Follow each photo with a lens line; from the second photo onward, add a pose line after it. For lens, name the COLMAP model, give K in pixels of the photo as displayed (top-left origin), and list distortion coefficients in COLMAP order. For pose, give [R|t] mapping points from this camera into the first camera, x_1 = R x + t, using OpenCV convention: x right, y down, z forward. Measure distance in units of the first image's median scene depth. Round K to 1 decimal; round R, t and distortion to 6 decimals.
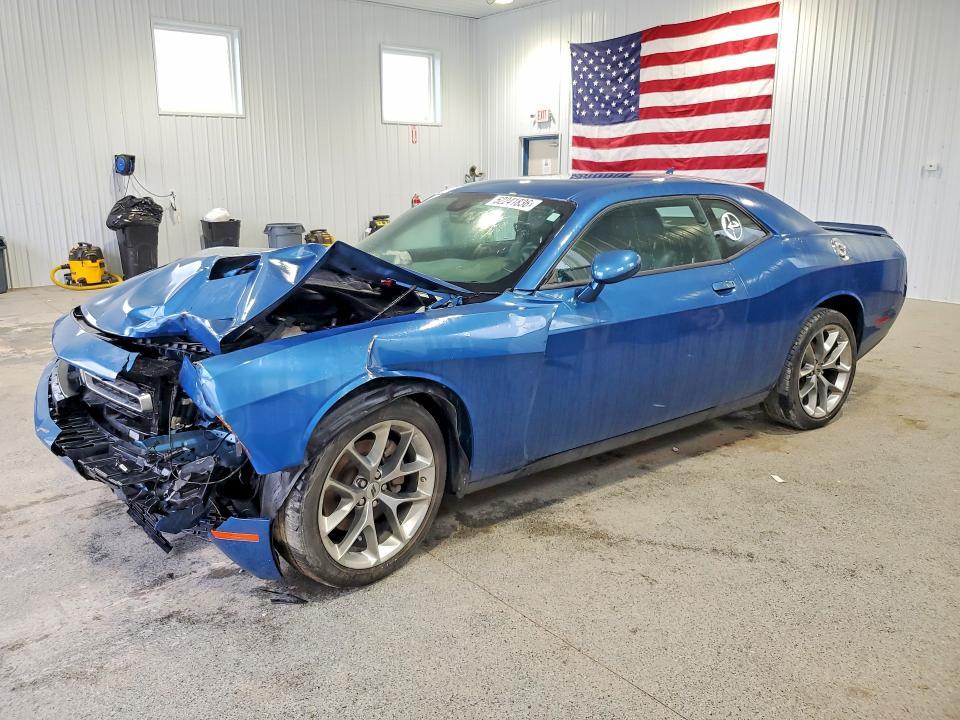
lens RADIAL K [[753.3, 0, 467.1], [0, 753.3, 360.6], [0, 0, 1]] dist [0.009373, 0.006898]
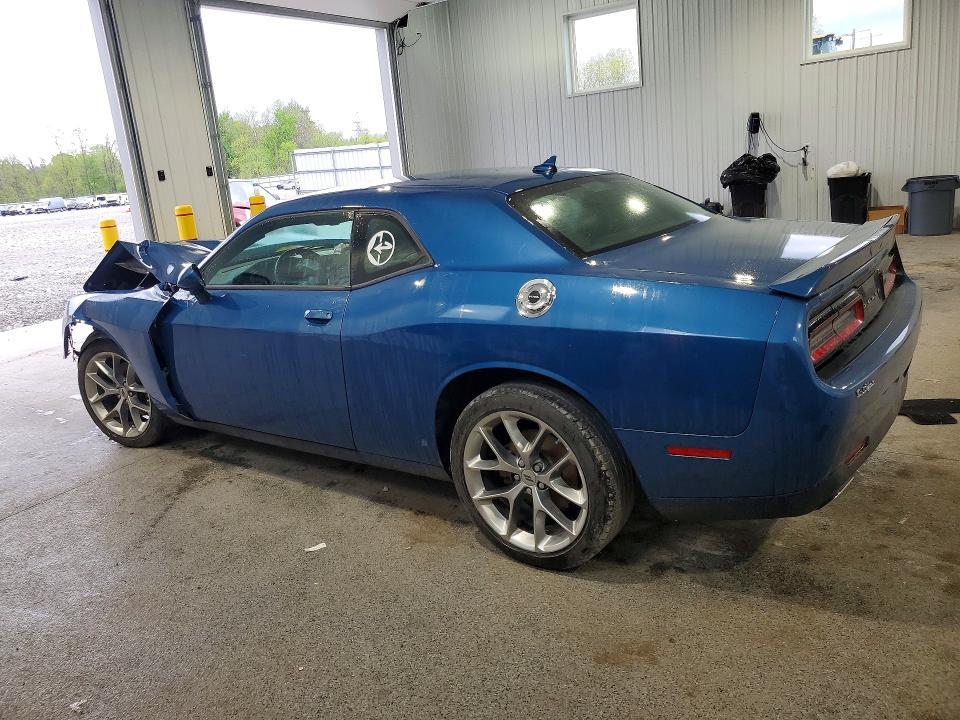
lens RADIAL K [[753.3, 0, 467.1], [0, 753.3, 360.6], [0, 0, 1]] dist [0.009373, 0.006898]
pose [[0.310753, 0.230896, -0.922019, 1.174587], [-0.142915, 0.970368, 0.194836, -0.235289], [0.939685, 0.071225, 0.334543, 0.835220]]
